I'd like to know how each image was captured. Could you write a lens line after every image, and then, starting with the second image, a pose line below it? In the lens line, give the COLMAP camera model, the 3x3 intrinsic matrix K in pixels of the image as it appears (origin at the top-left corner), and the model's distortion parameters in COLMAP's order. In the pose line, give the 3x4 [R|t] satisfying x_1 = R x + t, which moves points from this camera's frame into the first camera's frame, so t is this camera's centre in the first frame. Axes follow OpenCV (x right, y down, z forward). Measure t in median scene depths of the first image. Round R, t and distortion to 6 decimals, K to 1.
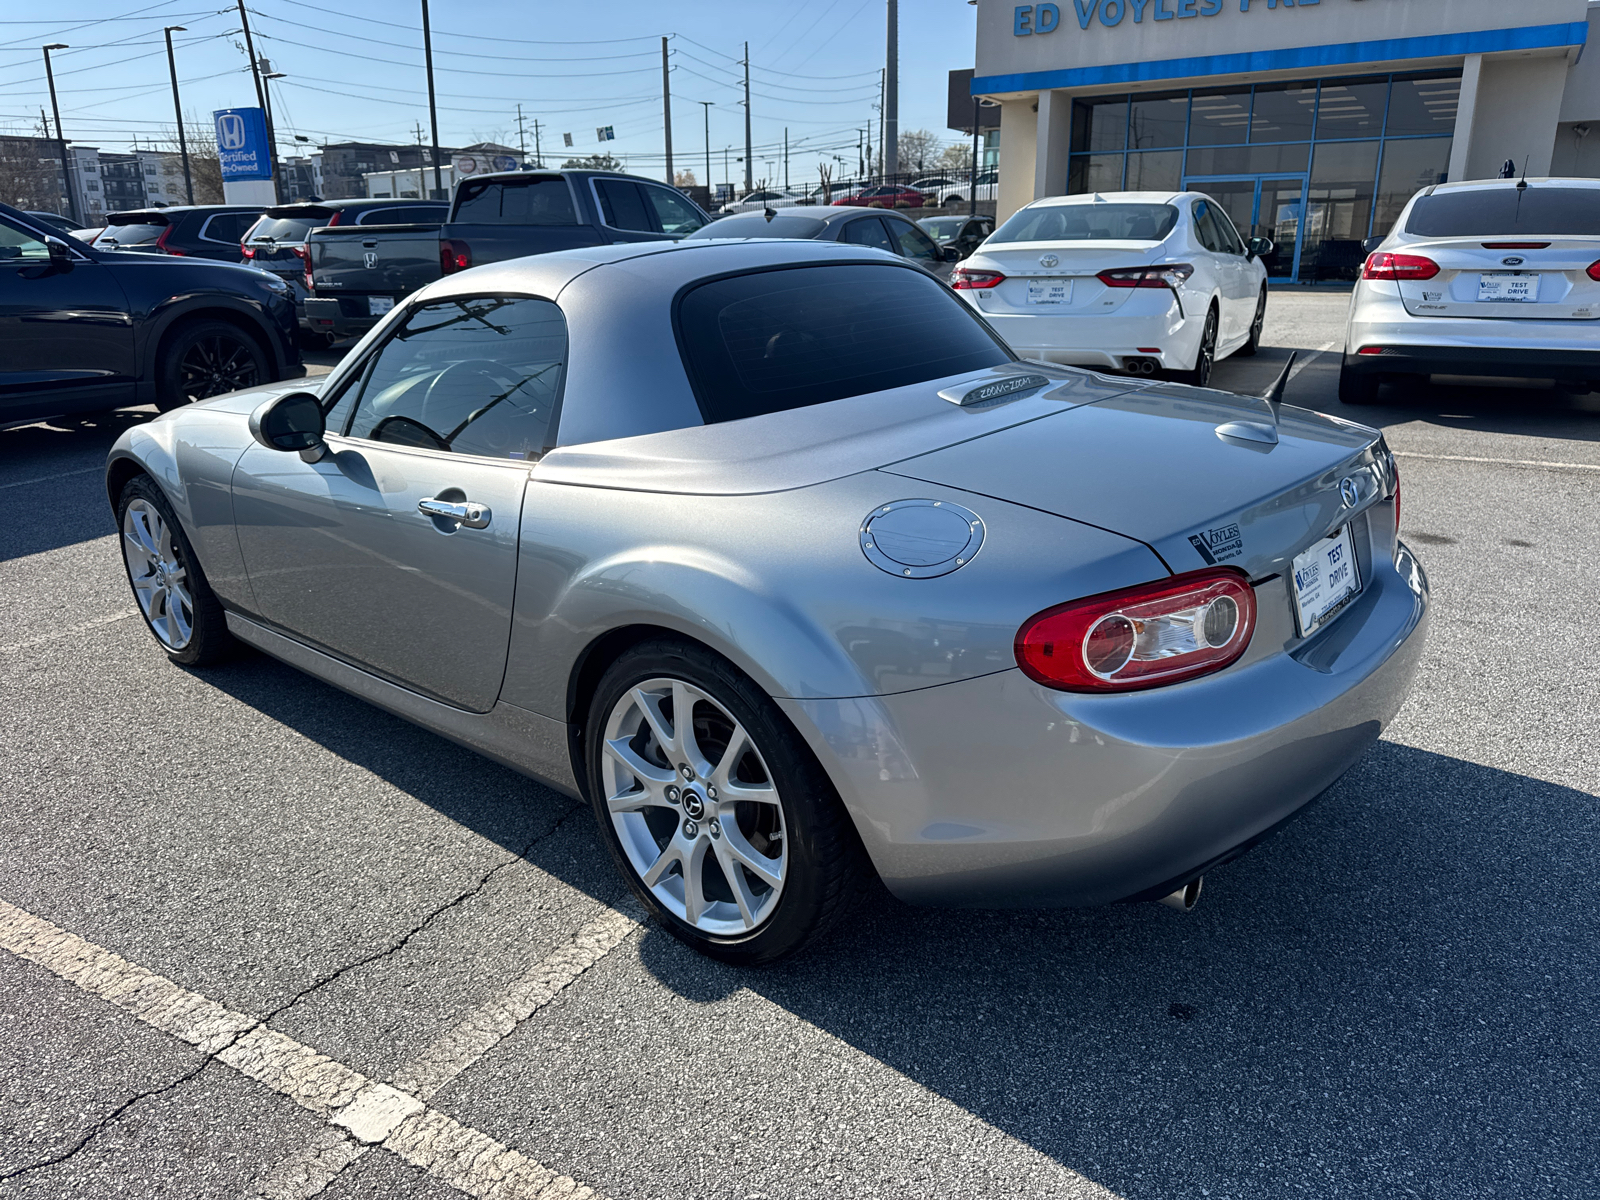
lens RADIAL K [[1130.0, 0, 796.0], [0, 1130.0, 604.9], [0, 0, 1]] dist [0.022985, -0.026605]
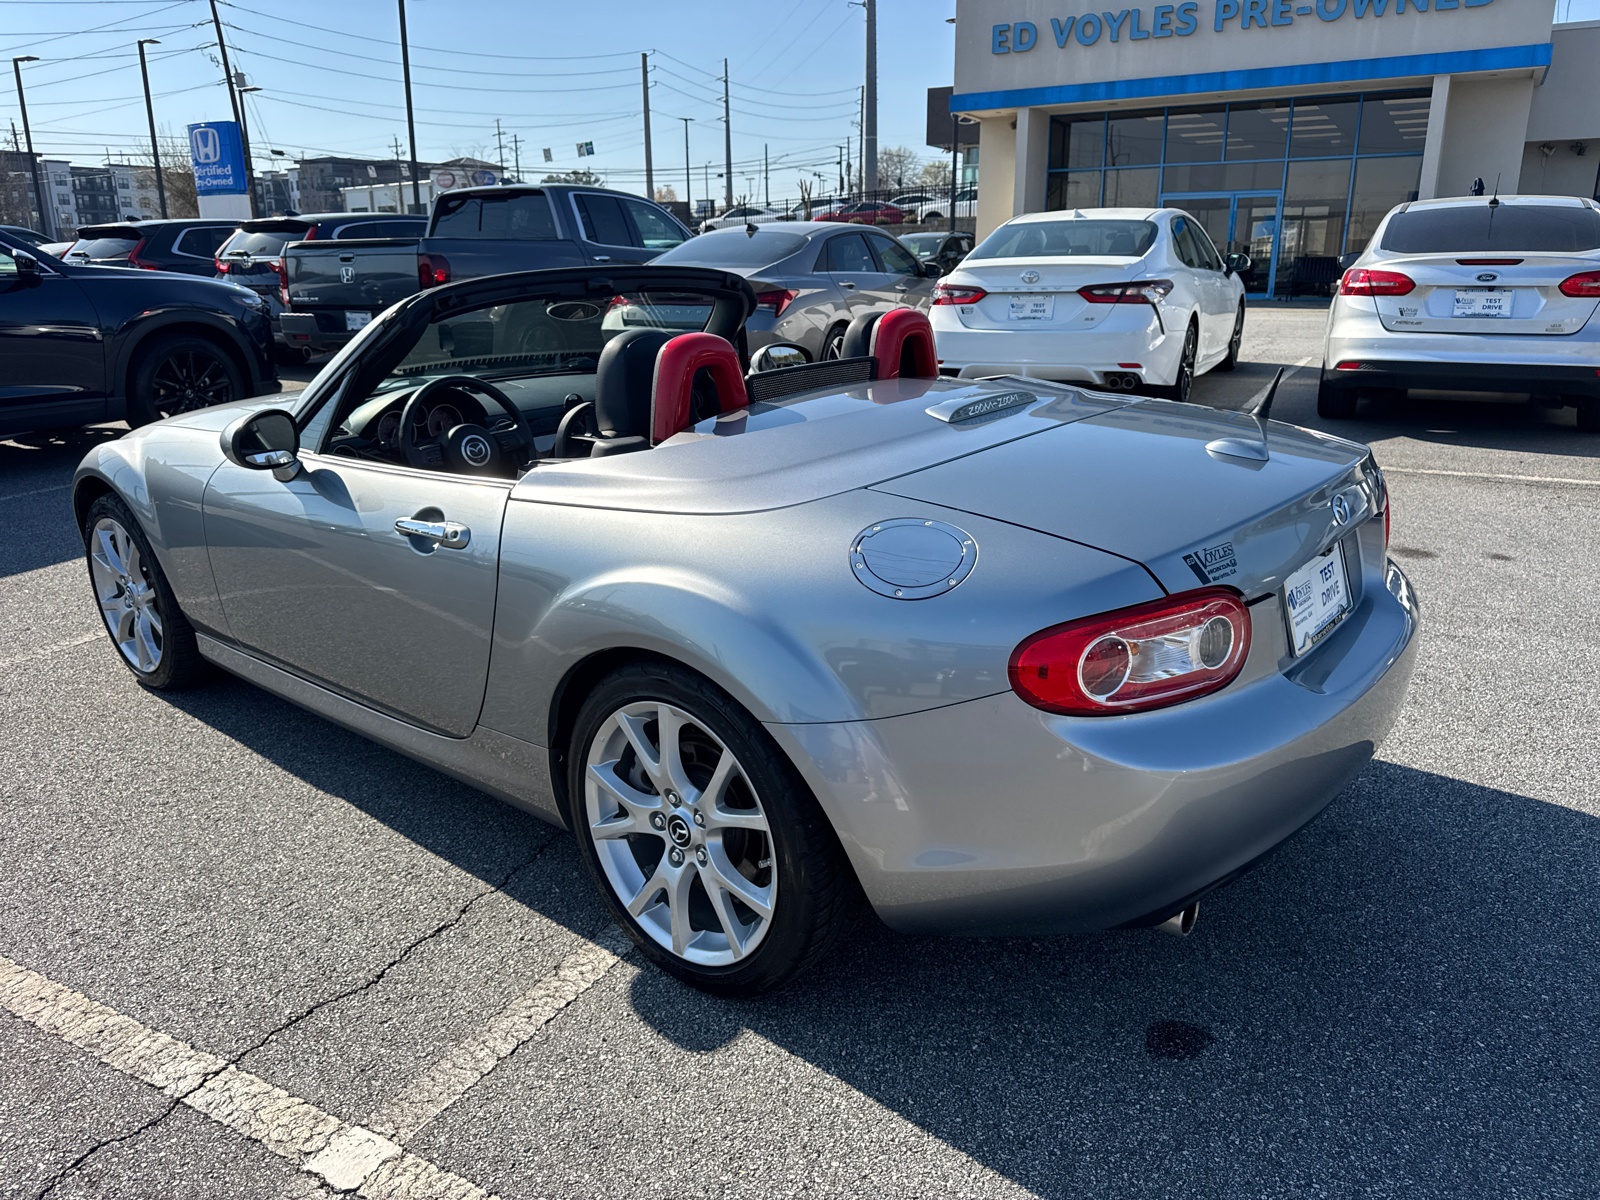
lens RADIAL K [[1130.0, 0, 806.2], [0, 1130.0, 607.8], [0, 0, 1]] dist [0.022985, -0.026605]
pose [[0.999685, -0.005658, 0.024462, -0.002051], [0.005905, 0.999932, -0.010042, -0.002831], [-0.024404, 0.010183, 0.999650, 0.009804]]
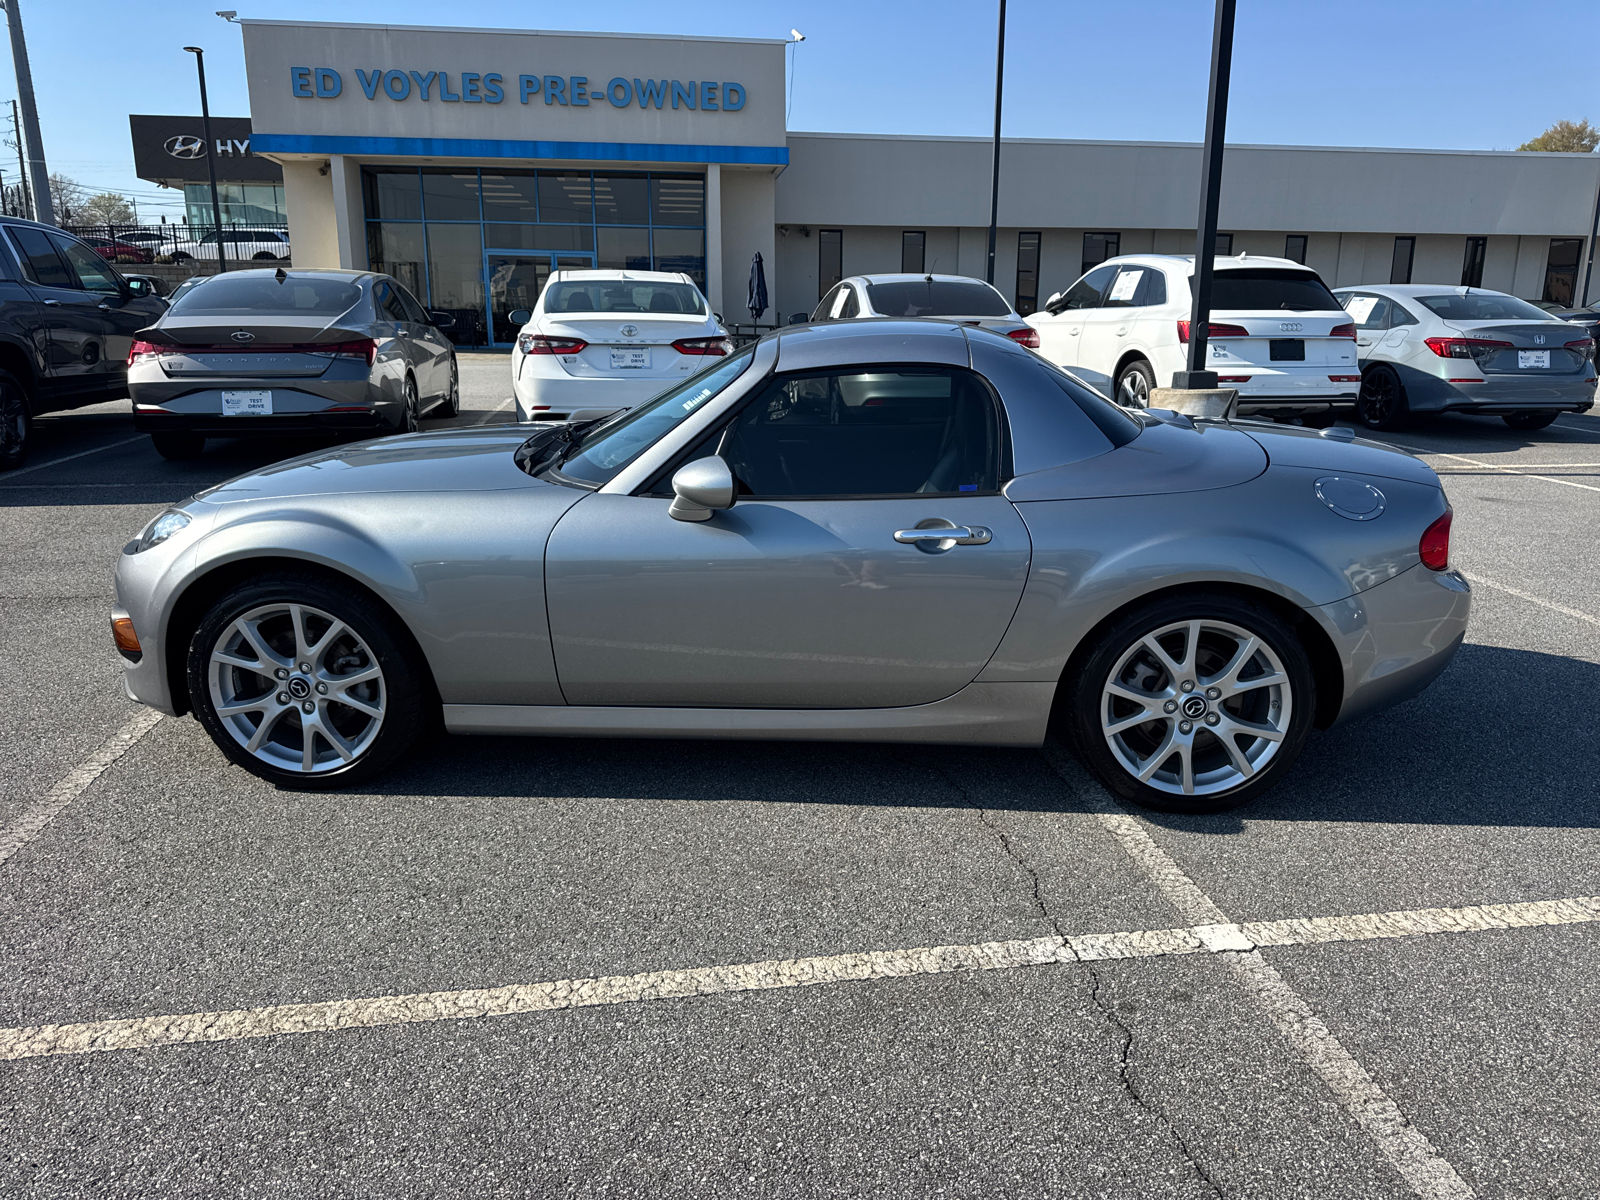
lens RADIAL K [[1130.0, 0, 808.7], [0, 1130.0, 609.4], [0, 0, 1]] dist [0.022985, -0.026605]
pose [[0.779696, -0.144048, 0.609364, -0.648742], [0.173939, 0.984703, 0.010216, -0.023196], [-0.601515, 0.098027, 0.792825, 0.064452]]
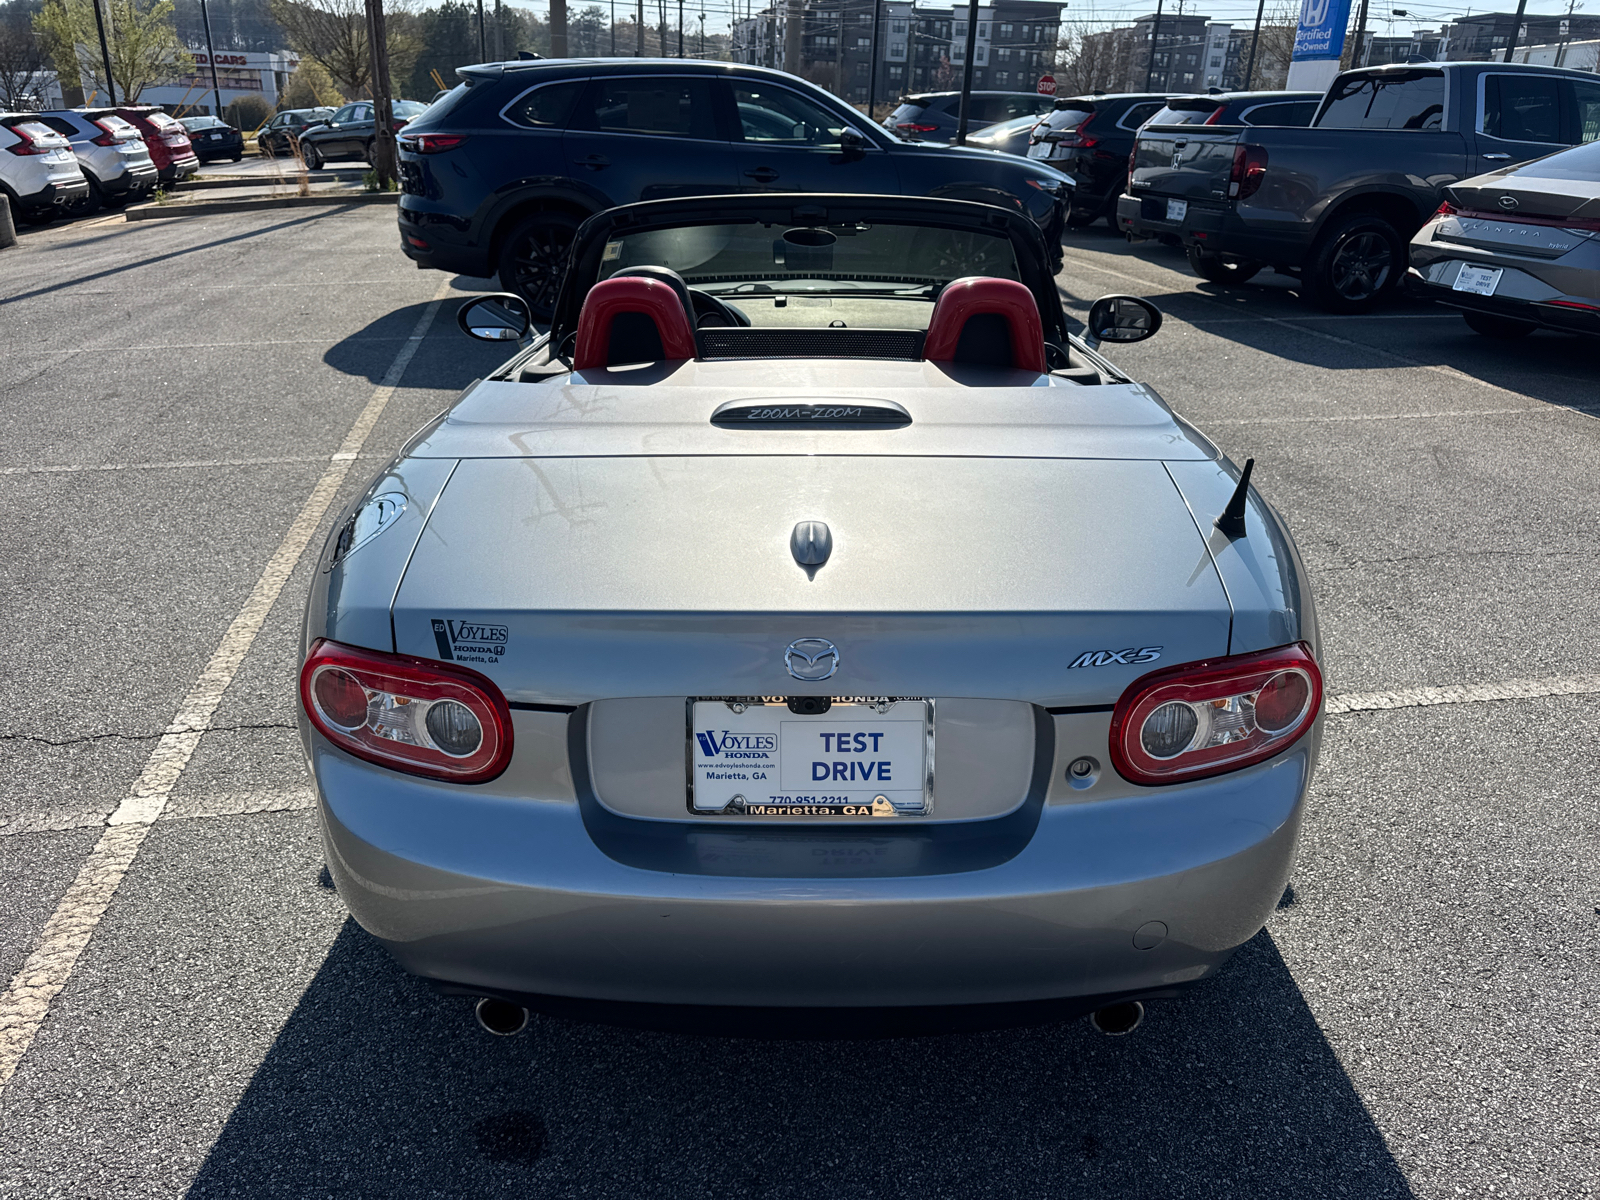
lens RADIAL K [[1130.0, 0, 800.8], [0, 1130.0, 613.7], [0, 0, 1]] dist [0.022985, -0.026605]
pose [[0.656689, 0.333381, -0.676474, 0.438277], [-0.264899, 0.941799, 0.206988, -0.124274], [0.706108, 0.043271, 0.706781, 0.236115]]
